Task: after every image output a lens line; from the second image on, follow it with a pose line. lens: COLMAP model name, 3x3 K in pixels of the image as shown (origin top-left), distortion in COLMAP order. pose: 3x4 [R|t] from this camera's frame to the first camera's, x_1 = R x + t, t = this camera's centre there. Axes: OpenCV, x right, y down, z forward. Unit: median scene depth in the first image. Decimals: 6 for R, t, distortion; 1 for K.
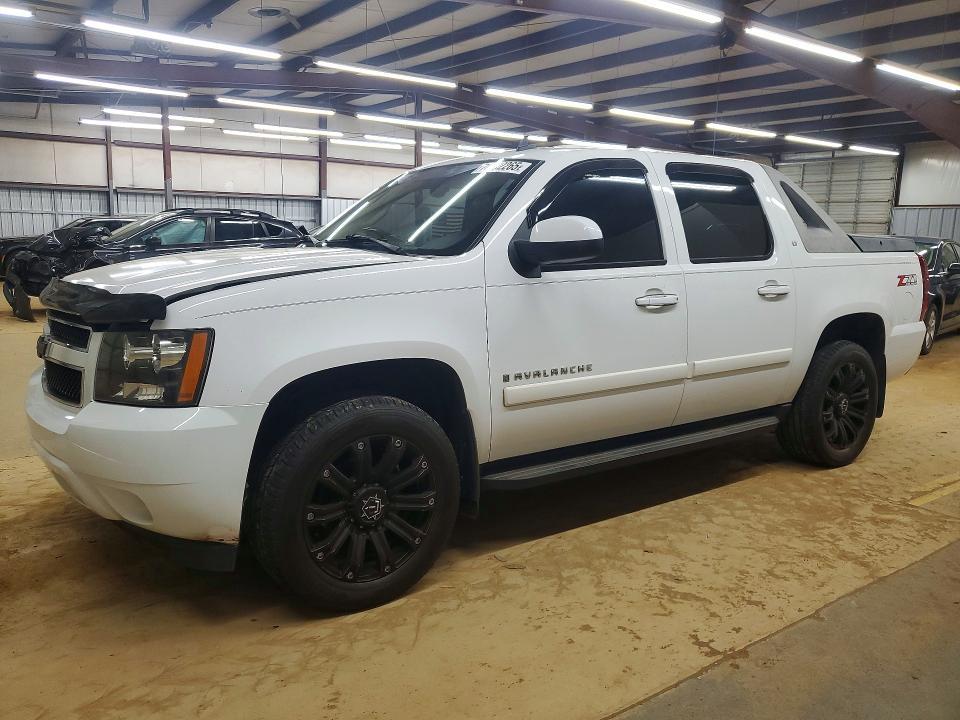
lens RADIAL K [[751.5, 0, 492.0], [0, 751.5, 357.4], [0, 0, 1]] dist [0.014274, 0.009200]
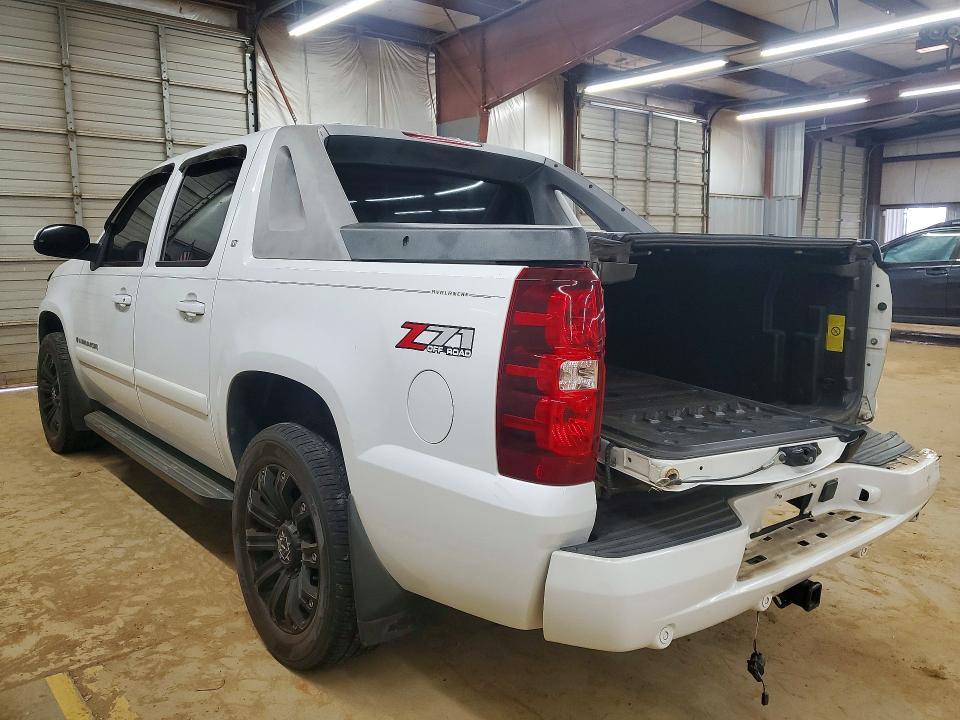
lens RADIAL K [[751.5, 0, 492.0], [0, 751.5, 357.4], [0, 0, 1]] dist [0.014274, 0.009200]
pose [[0.078676, 0.127129, -0.988761, 1.178526], [-0.160885, 0.980453, 0.113259, -0.179231], [0.983832, 0.150166, 0.097591, 1.285383]]
